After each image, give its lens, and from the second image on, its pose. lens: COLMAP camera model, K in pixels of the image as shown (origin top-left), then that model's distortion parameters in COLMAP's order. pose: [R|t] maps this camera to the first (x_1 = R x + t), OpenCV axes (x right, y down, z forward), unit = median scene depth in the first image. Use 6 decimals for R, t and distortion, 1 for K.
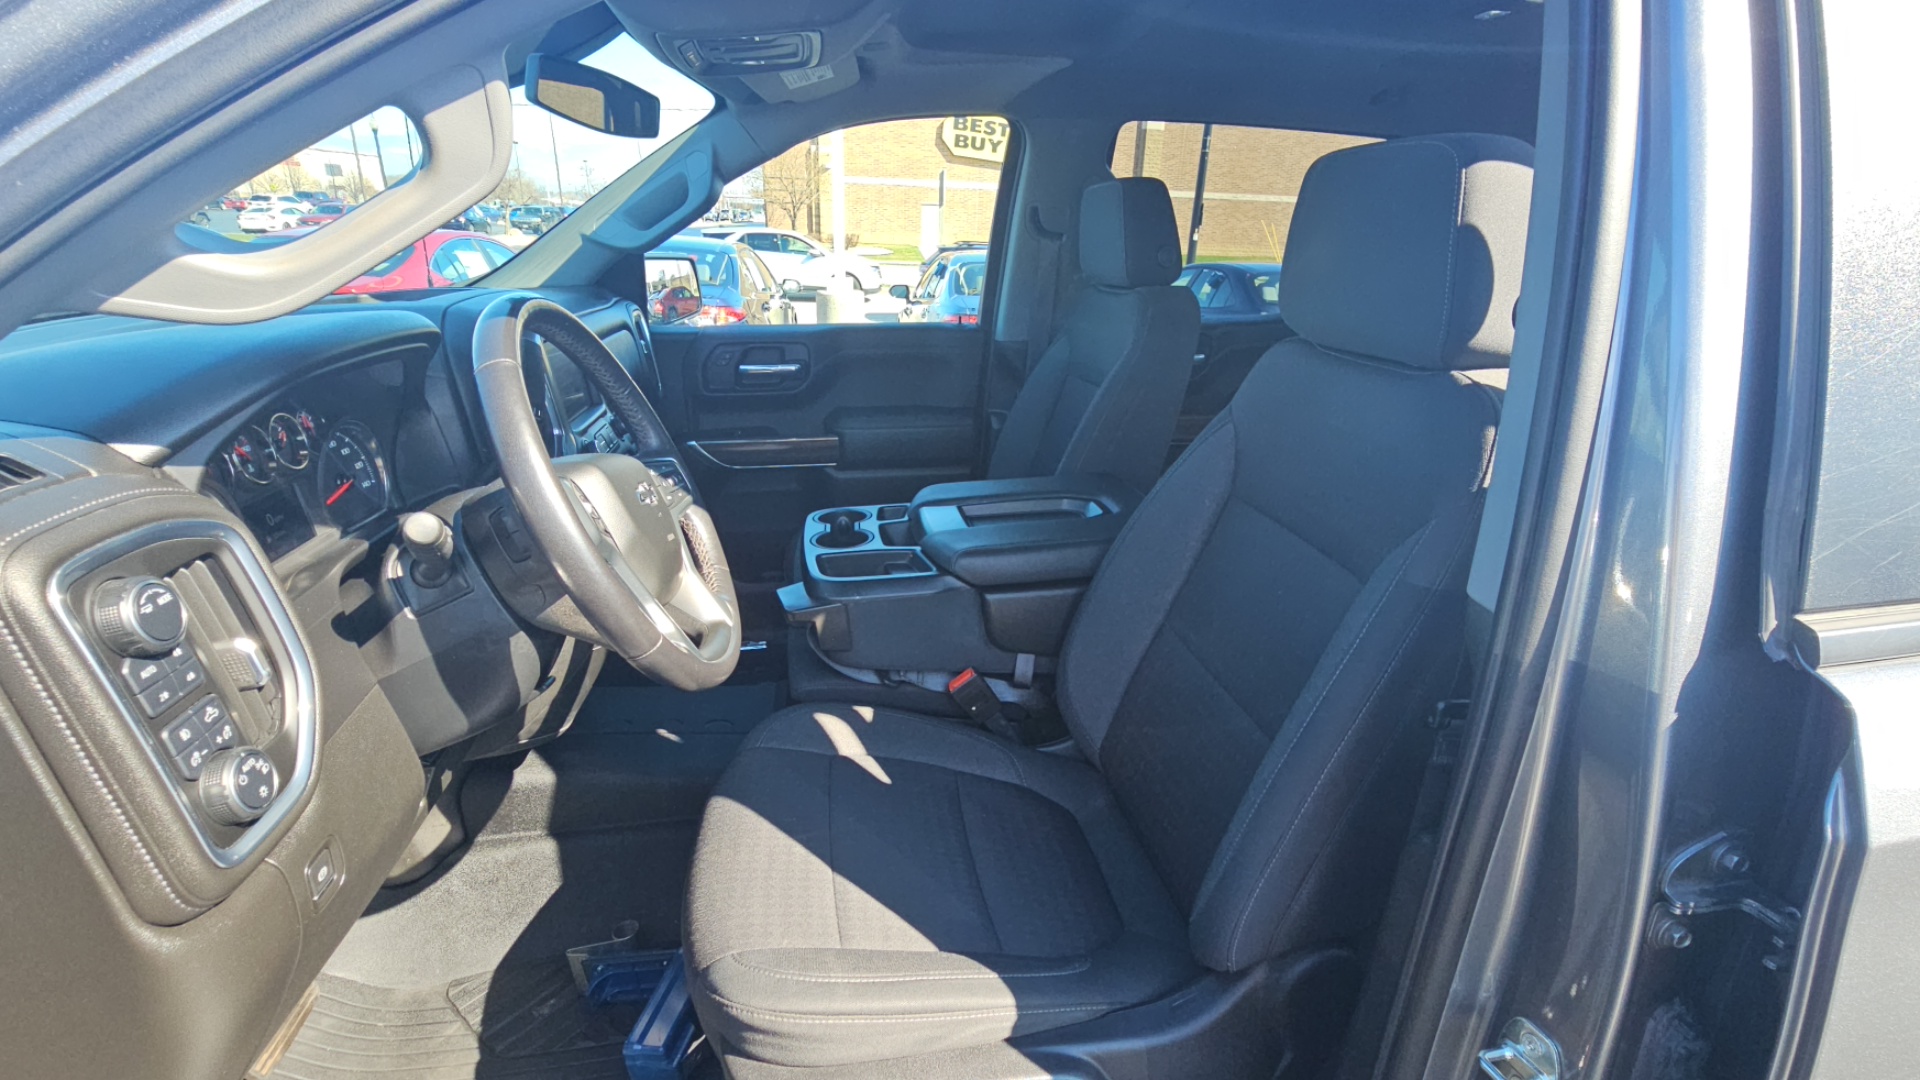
lens RADIAL K [[861.3, 0, 980.5], [0, 861.3, 541.5], [0, 0, 1]] dist [0.007160, -0.005355]
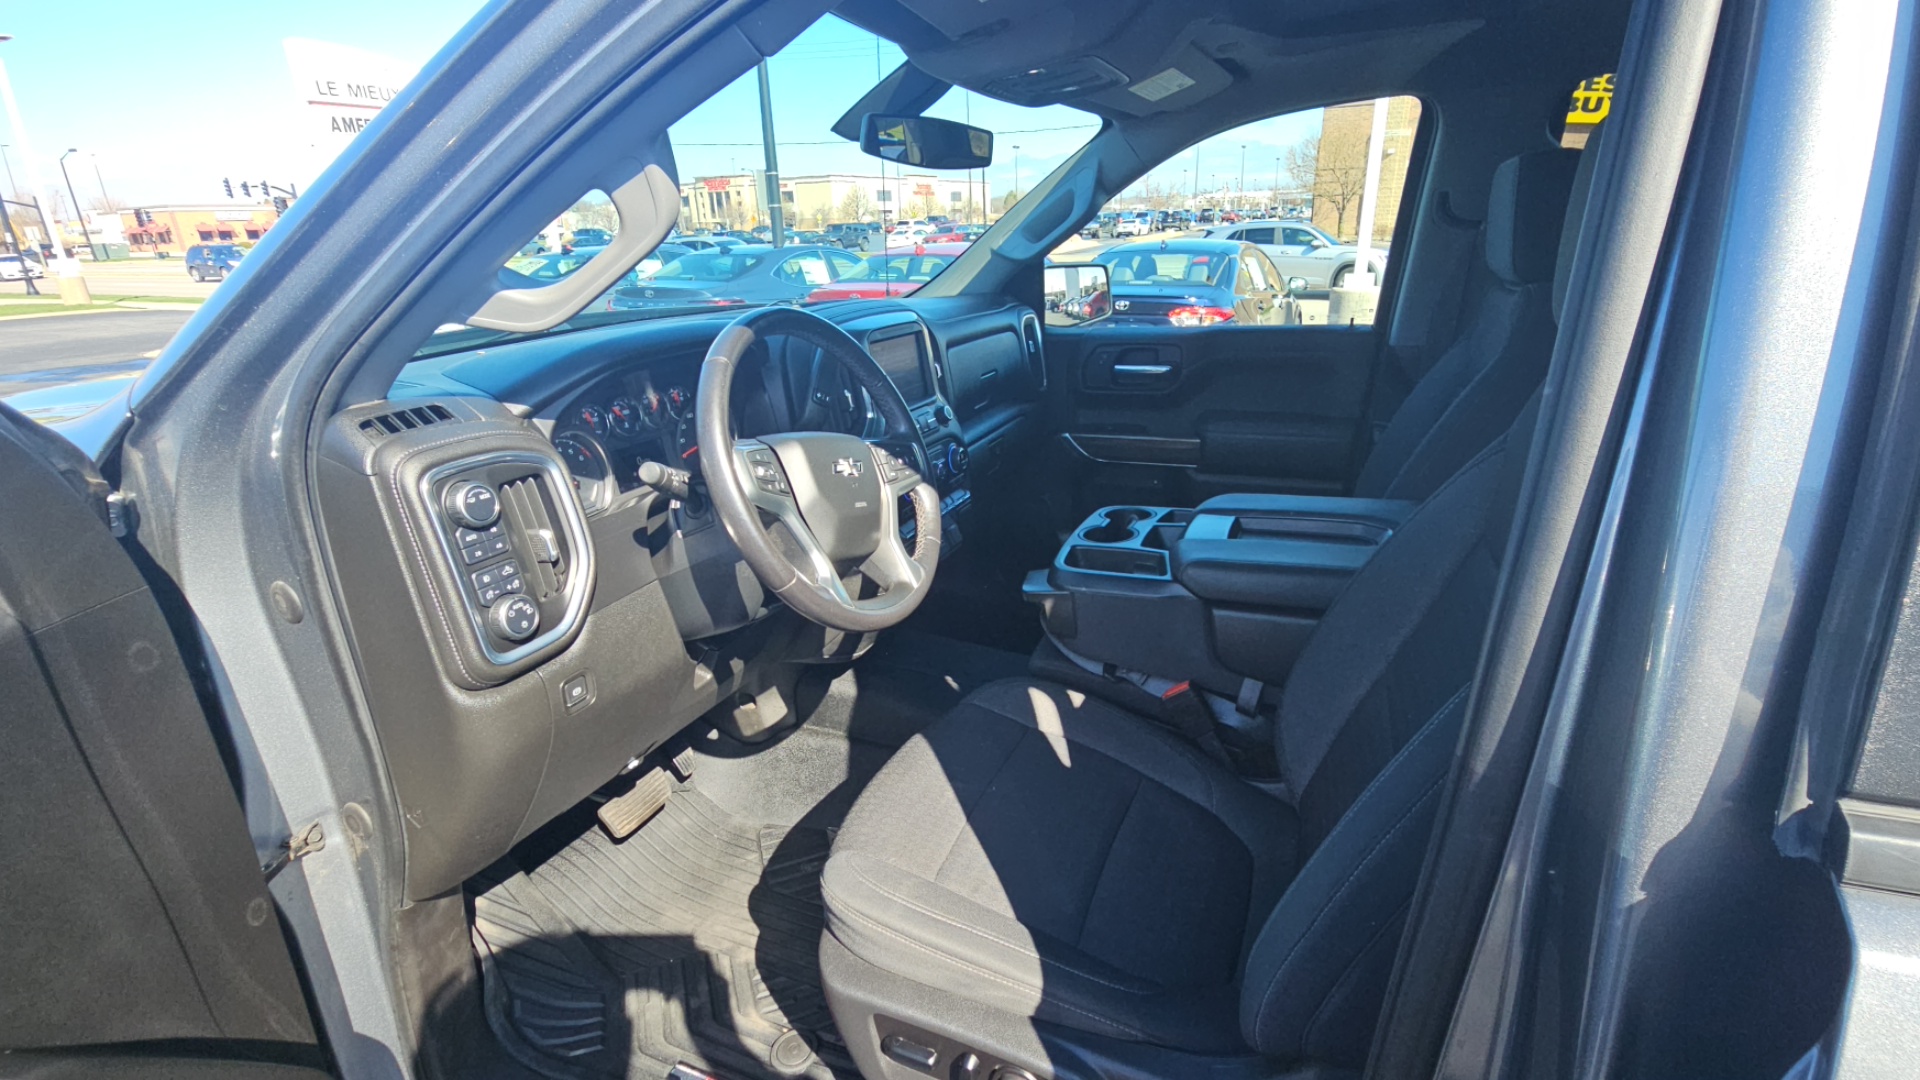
lens RADIAL K [[861.3, 0, 979.9], [0, 861.3, 541.0], [0, 0, 1]] dist [0.007160, -0.005355]
pose [[0.834351, 0.136810, -0.533986, 0.306694], [-0.136121, 0.989847, 0.040915, -0.018915], [0.534162, 0.038549, 0.844503, 0.041809]]
